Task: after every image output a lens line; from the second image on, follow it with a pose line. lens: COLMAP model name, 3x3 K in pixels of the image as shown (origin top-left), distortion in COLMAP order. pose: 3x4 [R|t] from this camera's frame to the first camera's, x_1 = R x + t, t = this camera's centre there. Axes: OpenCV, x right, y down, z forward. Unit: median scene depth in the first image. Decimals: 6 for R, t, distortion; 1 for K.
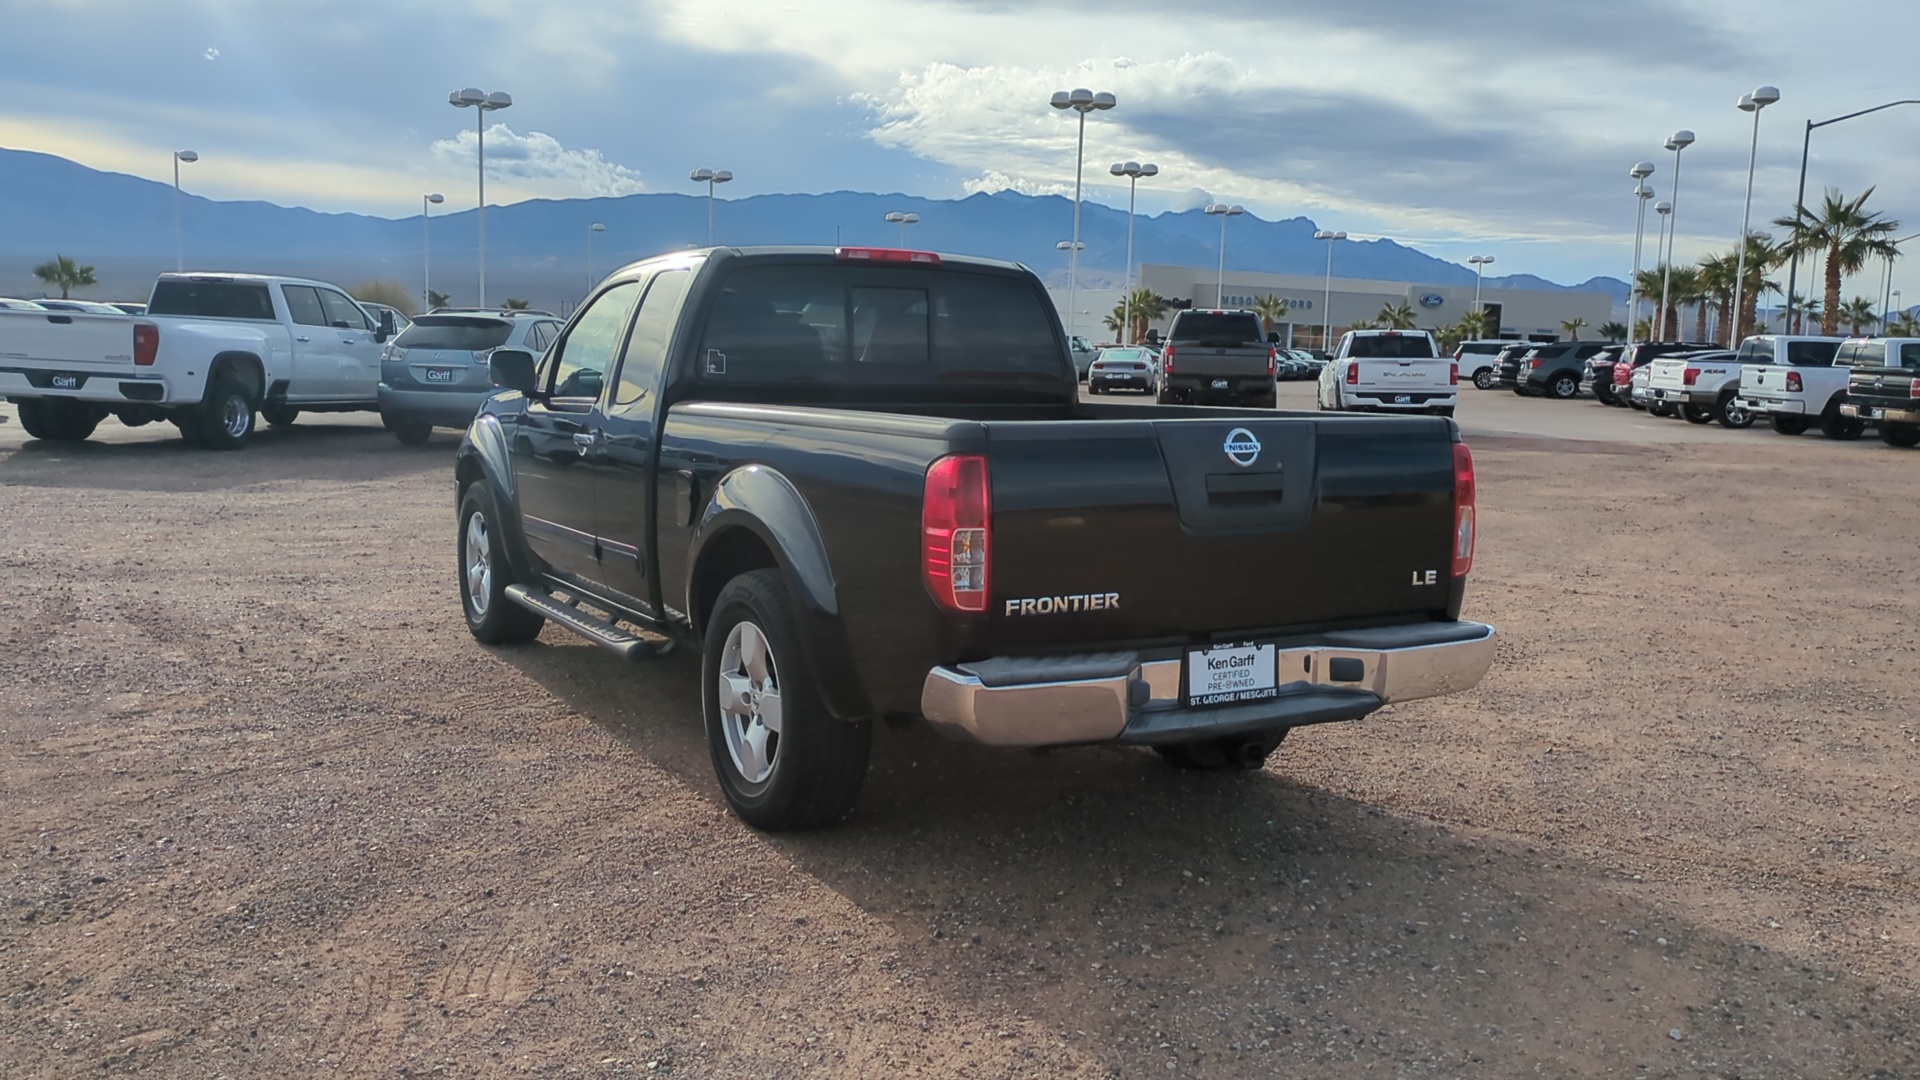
lens RADIAL K [[1633.0, 0, 966.6], [0, 1633.0, 550.8], [0, 0, 1]] dist [0.065375, -0.081495]
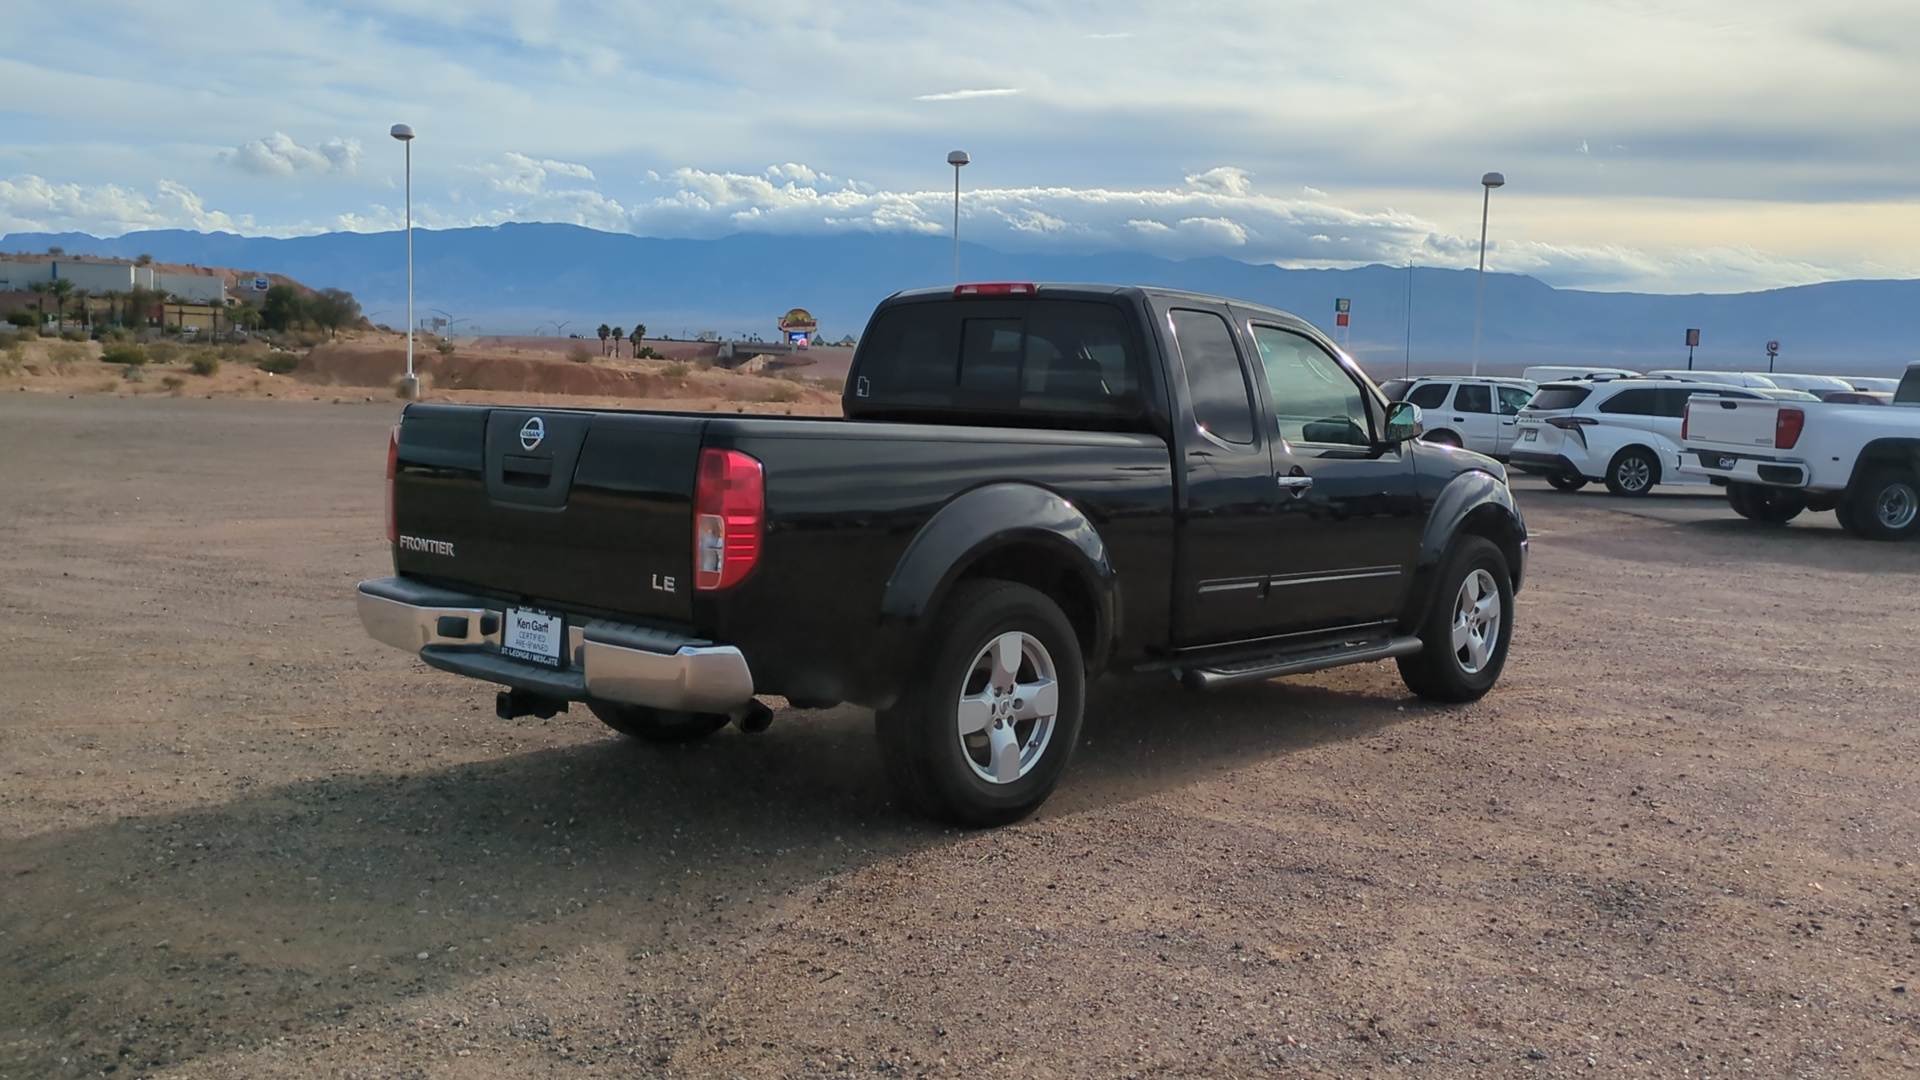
lens RADIAL K [[1633.0, 0, 974.1], [0, 1633.0, 549.5], [0, 0, 1]] dist [0.065375, -0.081495]
pose [[0.315394, 0.079511, -0.945624, 1.325842], [-0.143470, 0.989025, 0.035309, -0.067274], [0.938053, 0.124532, 0.323339, 0.917932]]
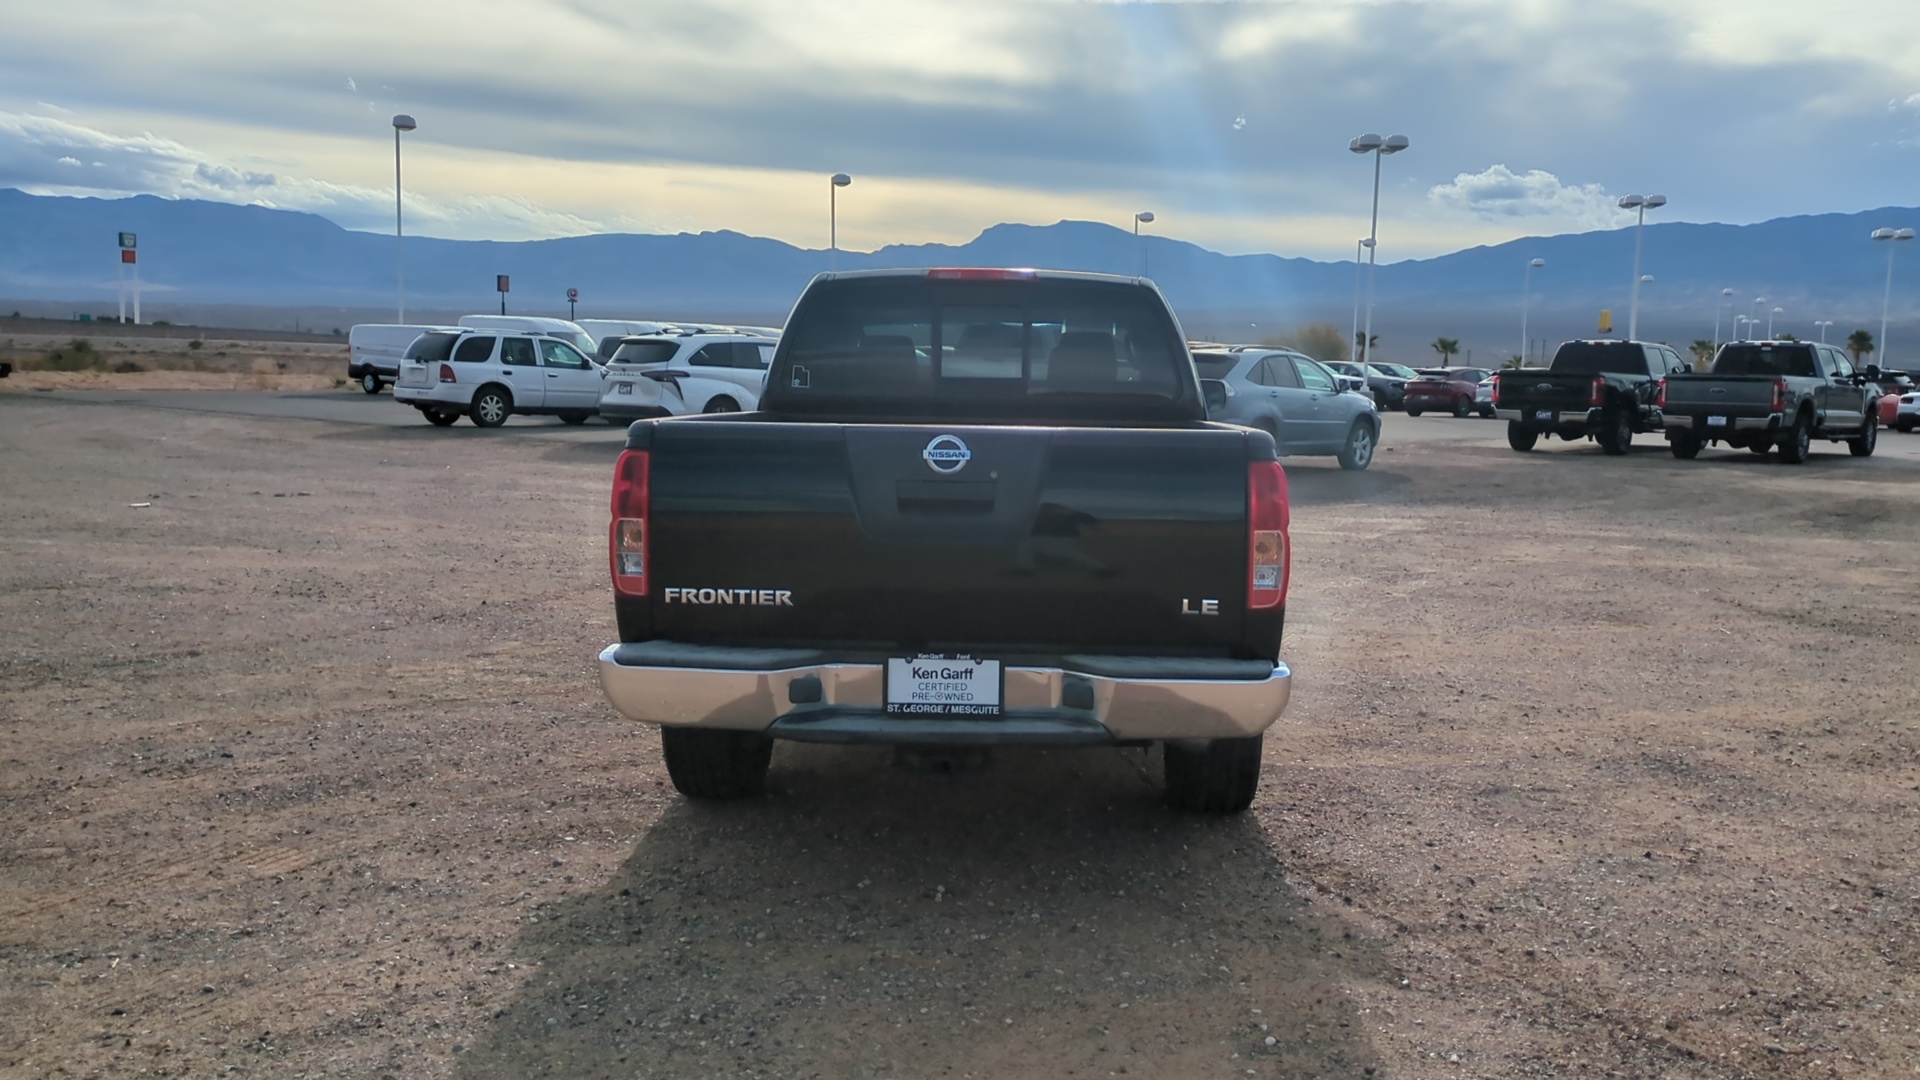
lens RADIAL K [[1633.0, 0, 972.5], [0, 1633.0, 543.9], [0, 0, 1]] dist [0.065375, -0.081495]
pose [[0.844205, 0.051259, -0.533564, 0.698173], [-0.066276, 0.997761, -0.009008, -0.001939], [0.531908, 0.042967, 0.845711, 0.179371]]
